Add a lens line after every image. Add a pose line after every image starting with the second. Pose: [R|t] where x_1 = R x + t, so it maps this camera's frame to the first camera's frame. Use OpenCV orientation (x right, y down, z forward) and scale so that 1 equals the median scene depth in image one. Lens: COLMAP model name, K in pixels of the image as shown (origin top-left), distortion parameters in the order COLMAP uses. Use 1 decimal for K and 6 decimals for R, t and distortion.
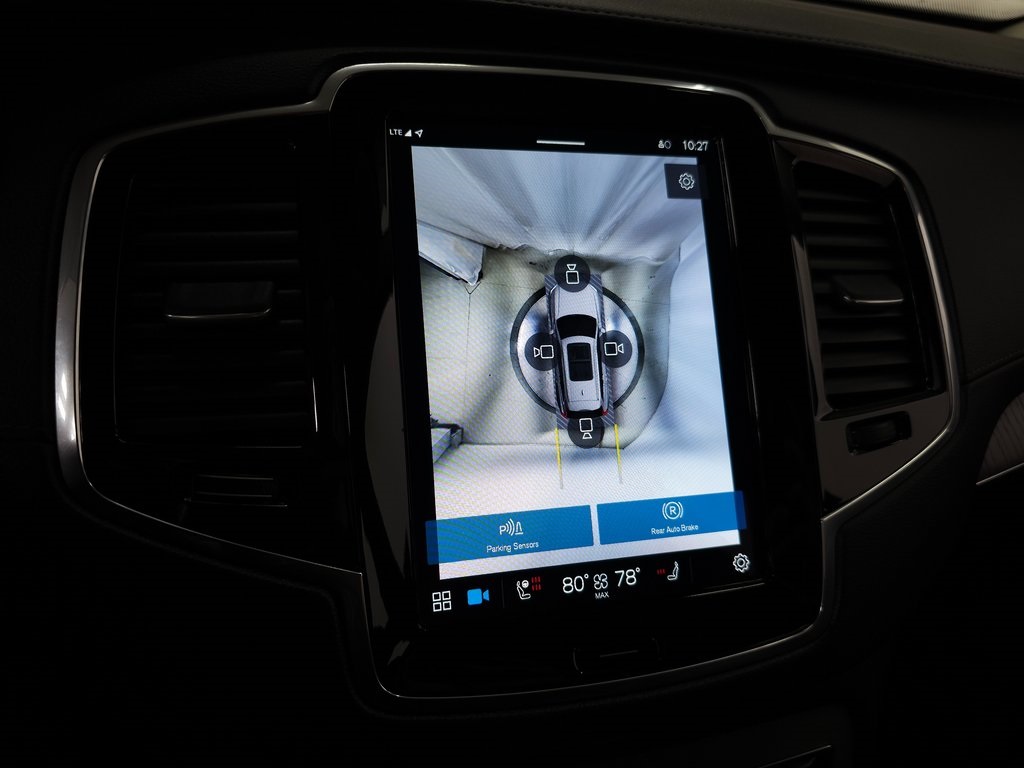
lens RADIAL K [[695.3, 0, 511.4], [0, 695.3, 388.9], [0, 0, 1]] dist [0.034694, -0.043487]
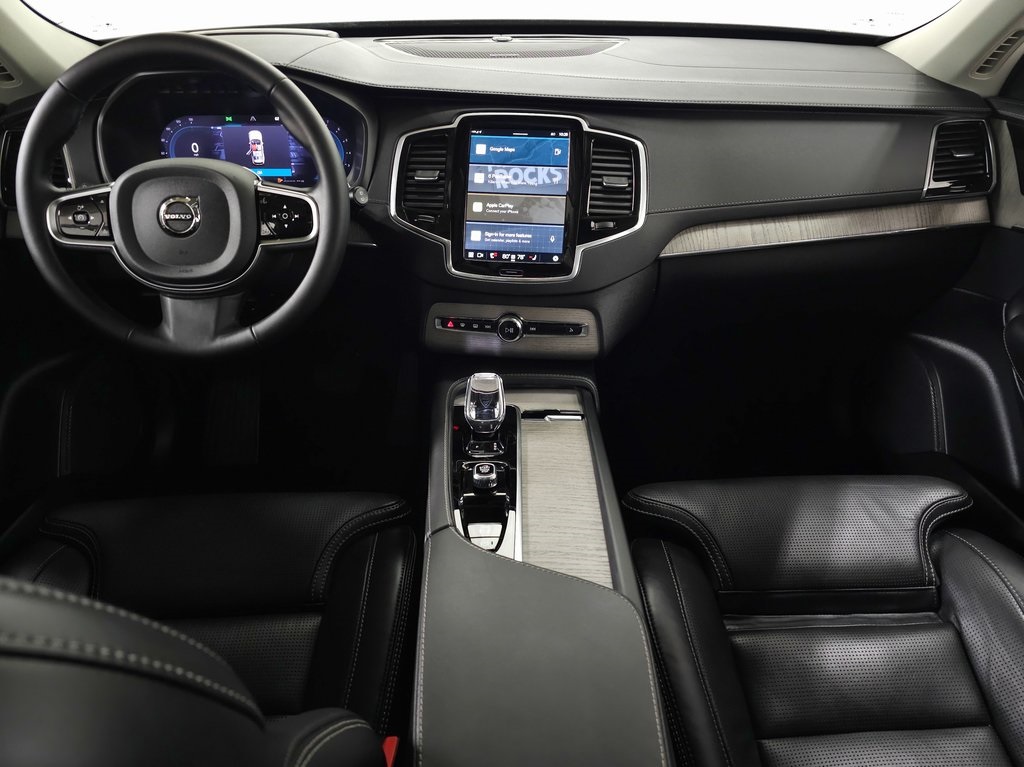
lens RADIAL K [[695.3, 0, 517.1], [0, 695.3, 390.2], [0, 0, 1]] dist [0.034694, -0.043487]
pose [[0.940587, 0.130056, -0.313657, 1.395463], [-0.097489, 0.988283, 0.117440, 0.536366], [0.325256, -0.079884, 0.942246, -2.542399]]
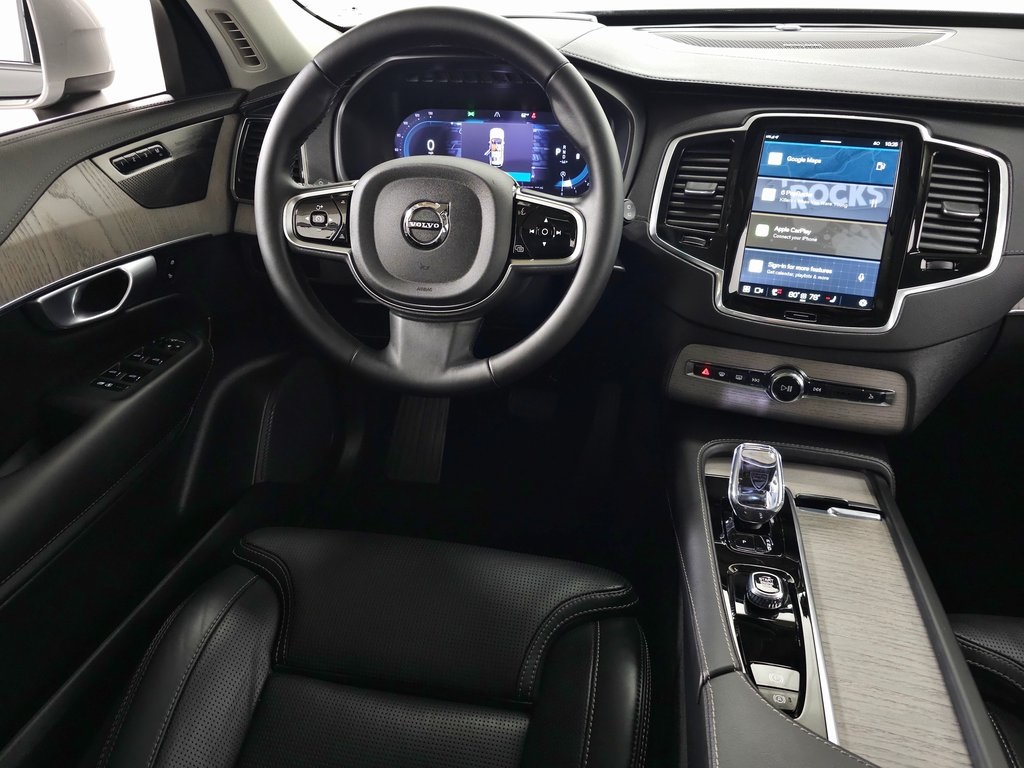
lens RADIAL K [[695.3, 0, 508.6], [0, 695.3, 386.1], [0, 0, 1]] dist [0.034694, -0.043487]
pose [[0.832069, 0.225675, -0.506687, 0.662319], [-0.182448, 0.974013, 0.134206, 0.470084], [0.523806, -0.019225, 0.851620, -2.137079]]
